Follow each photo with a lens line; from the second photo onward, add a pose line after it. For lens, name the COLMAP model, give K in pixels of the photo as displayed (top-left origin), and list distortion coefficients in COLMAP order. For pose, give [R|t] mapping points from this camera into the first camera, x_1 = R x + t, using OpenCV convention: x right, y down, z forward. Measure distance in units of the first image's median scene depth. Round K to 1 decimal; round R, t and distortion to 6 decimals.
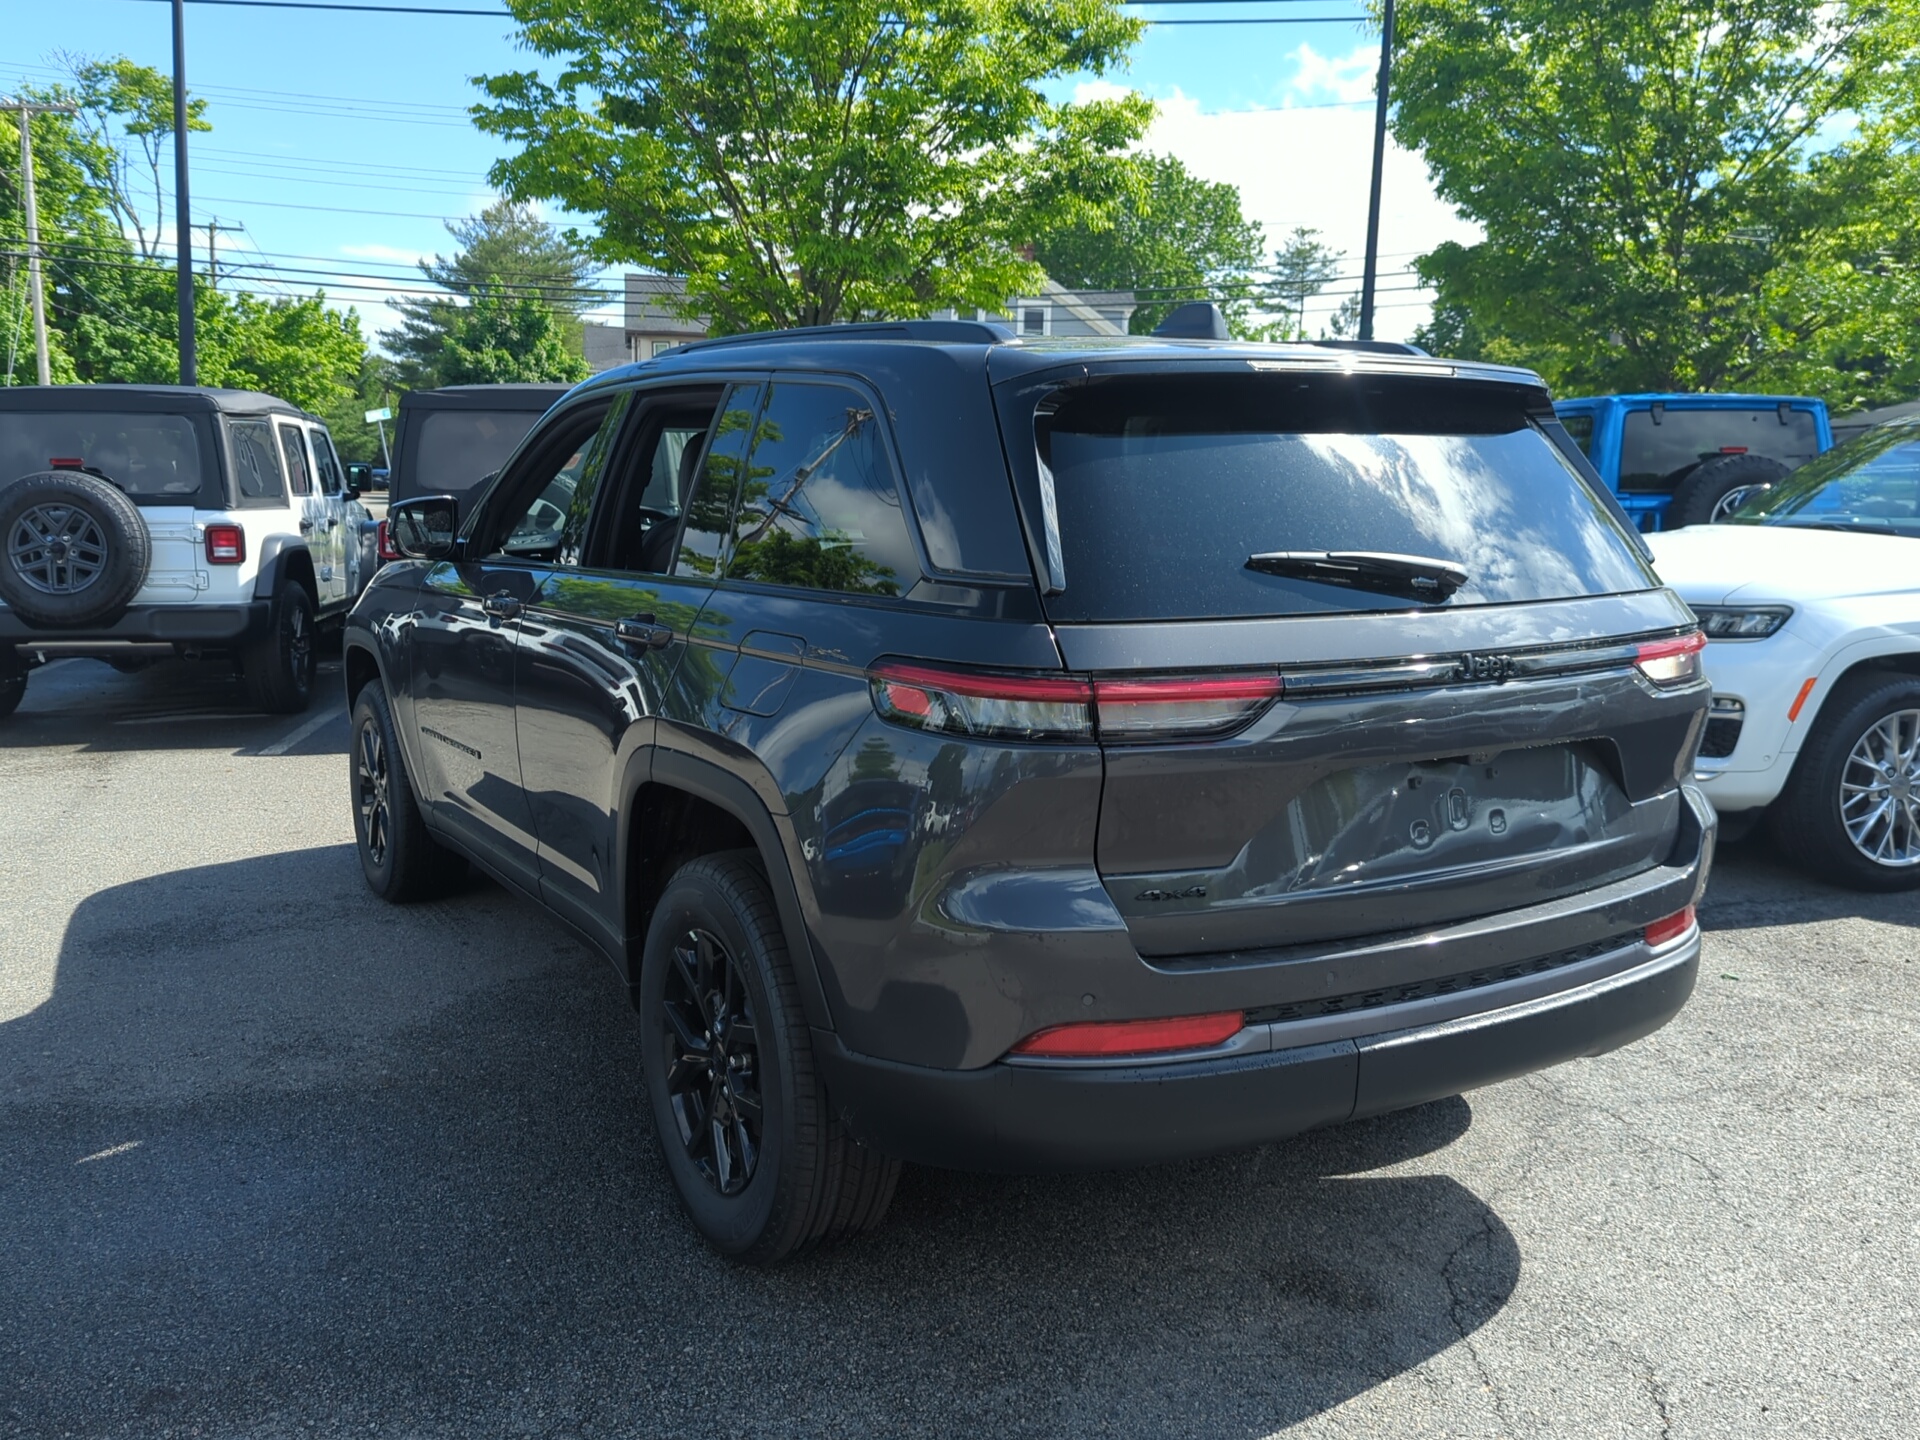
lens RADIAL K [[1665.0, 0, 977.6], [0, 1665.0, 682.5], [0, 0, 1]] dist [0.081361, -0.083210]
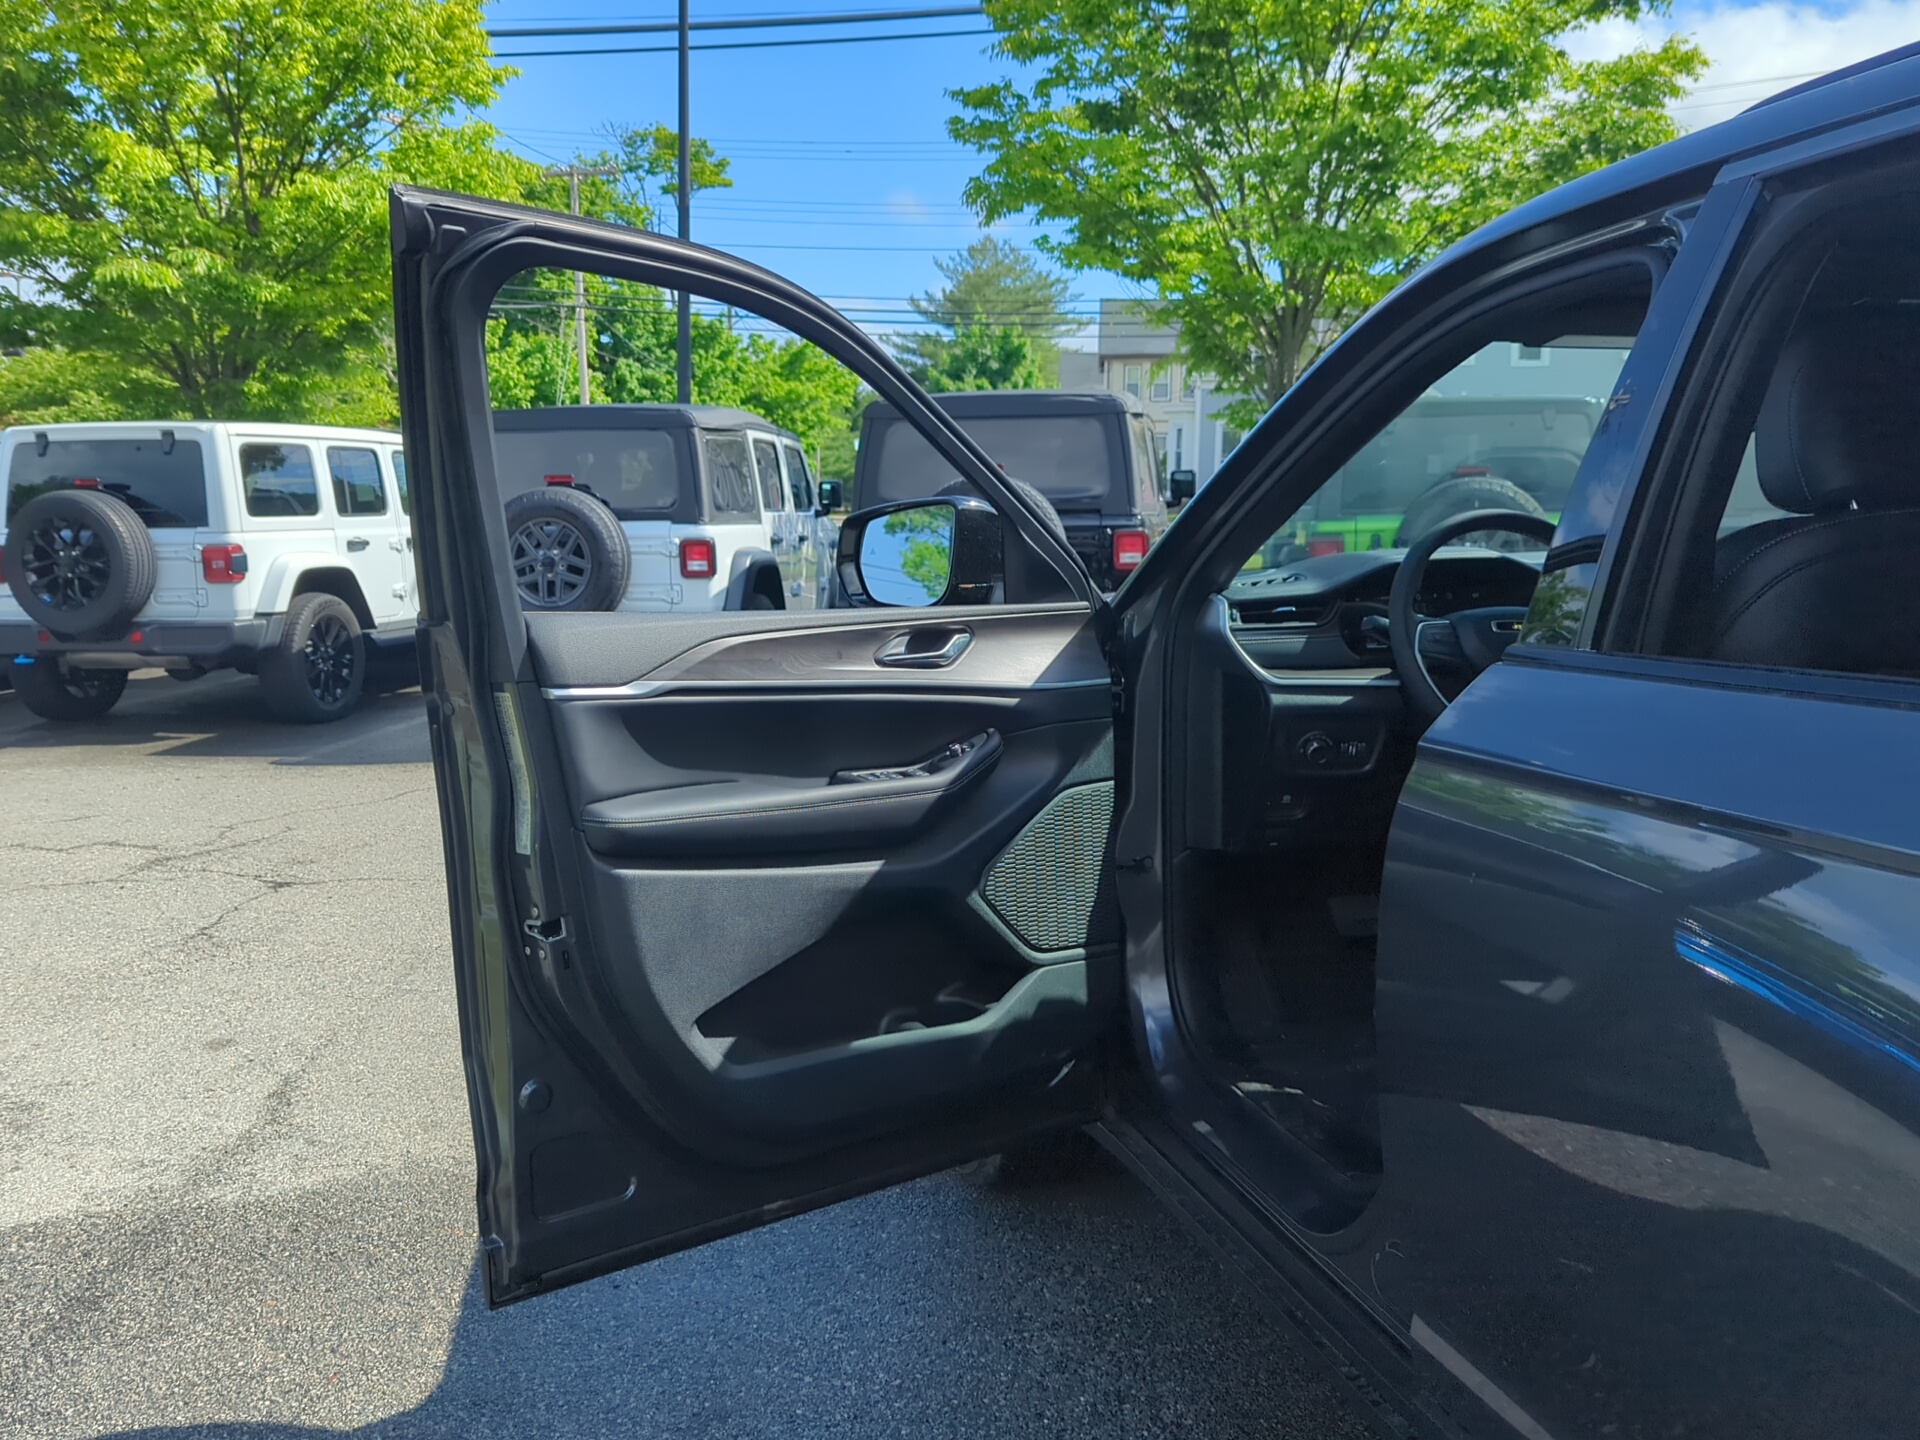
lens RADIAL K [[1665.0, 0, 977.6], [0, 1665.0, 682.5], [0, 0, 1]] dist [0.081361, -0.083210]
pose [[0.961856, 0.017656, -0.272987, -0.008635], [-0.021314, 0.999718, -0.010440, -0.000740], [0.272726, 0.015860, 0.961961, 0.058973]]
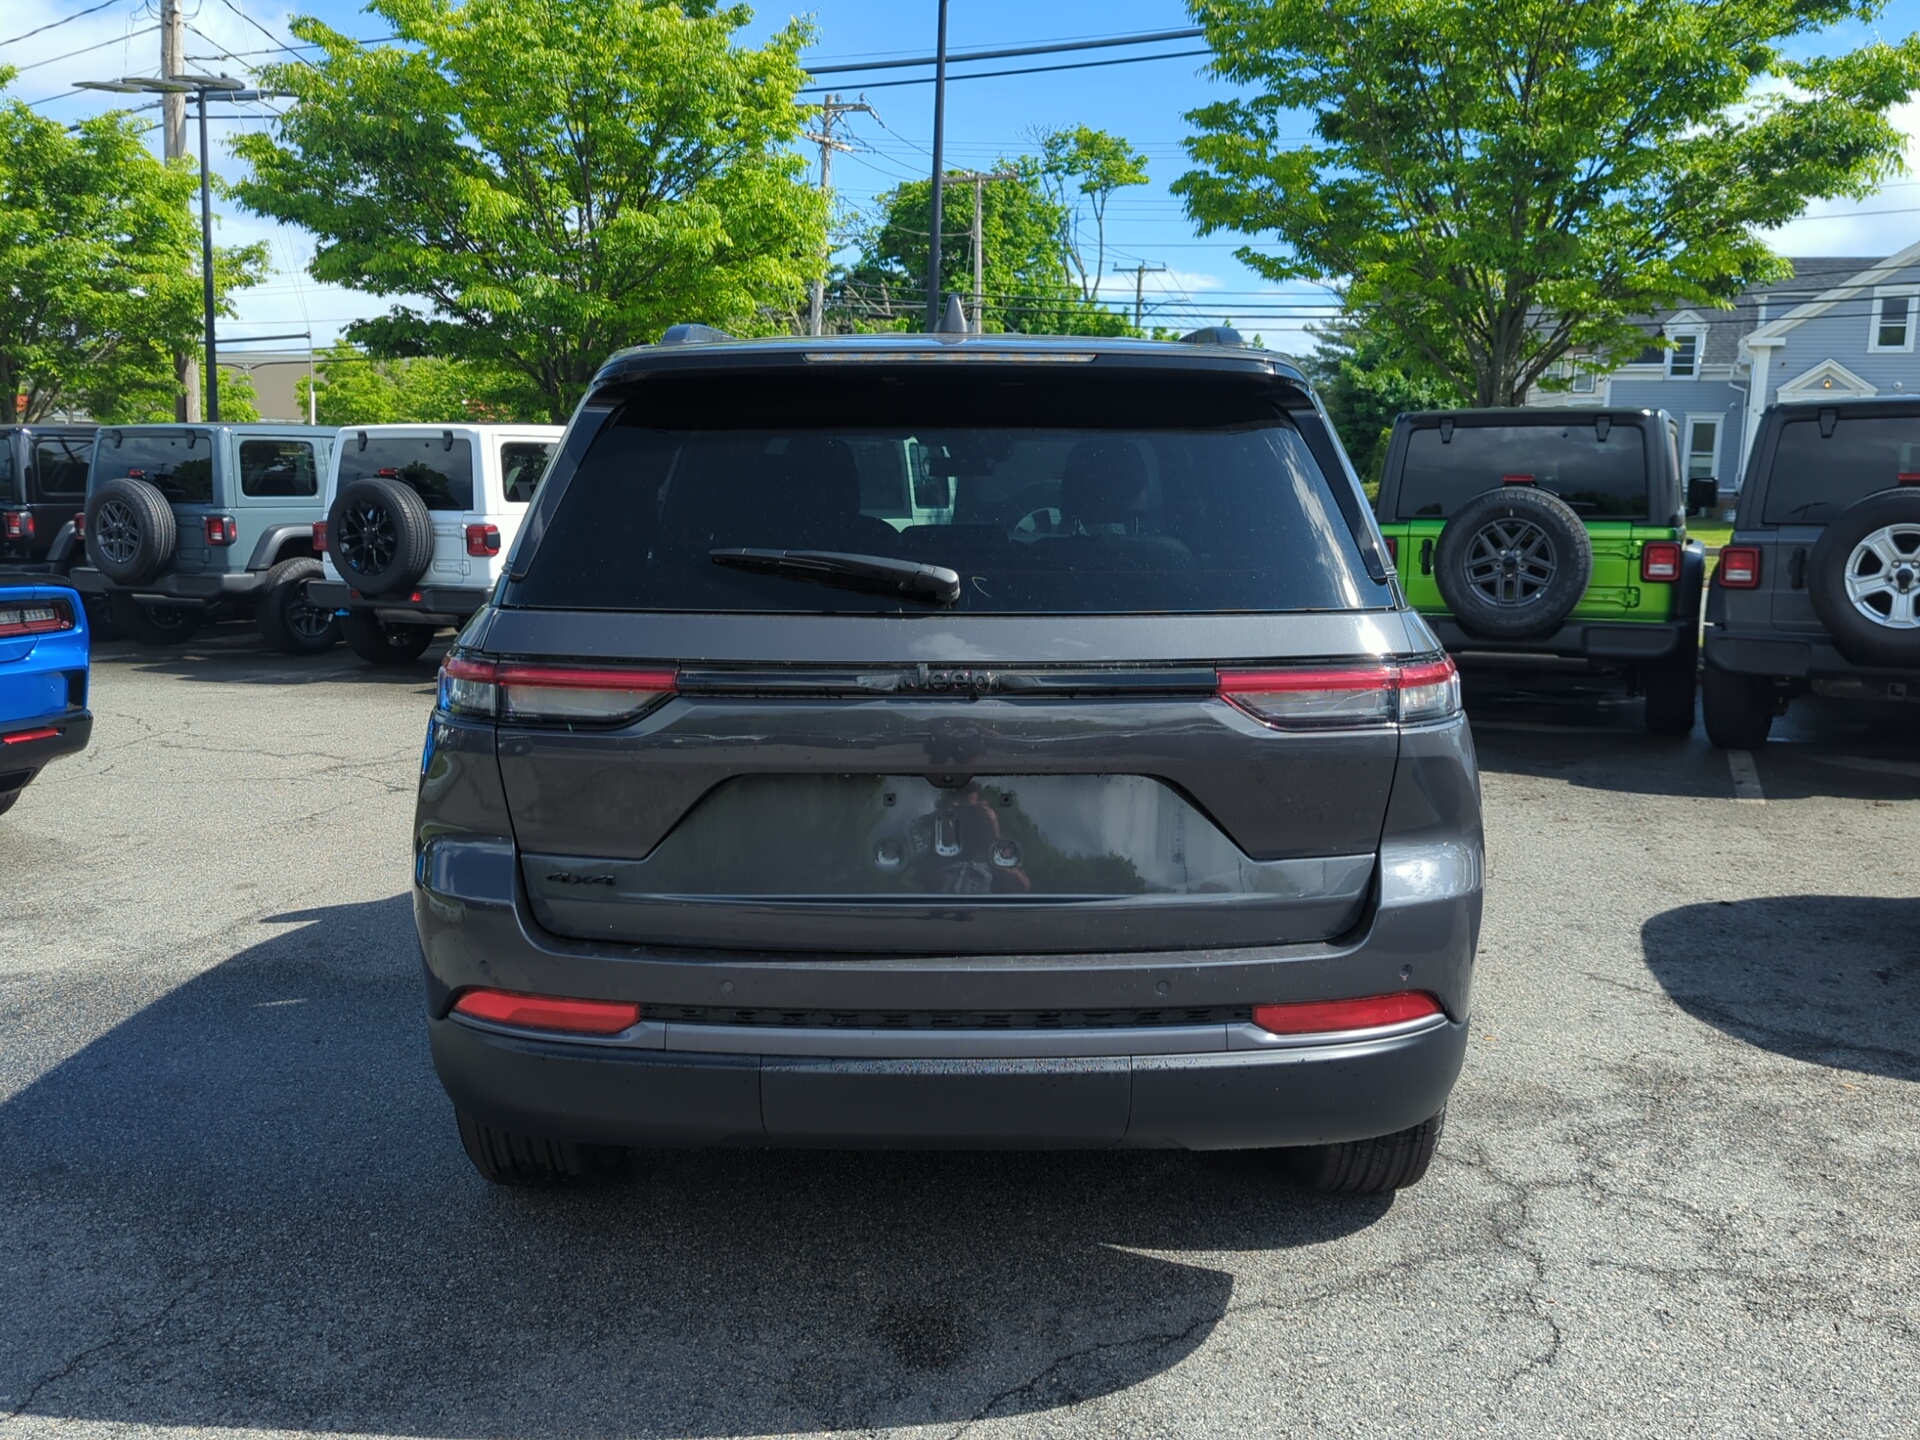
lens RADIAL K [[1665.0, 0, 977.6], [0, 1665.0, 682.5], [0, 0, 1]] dist [0.081361, -0.083210]
pose [[0.854964, 0.064391, -0.514675, 0.160138], [-0.070016, 0.997510, 0.008488, -0.003529], [0.513940, 0.028779, 0.857343, 0.046300]]
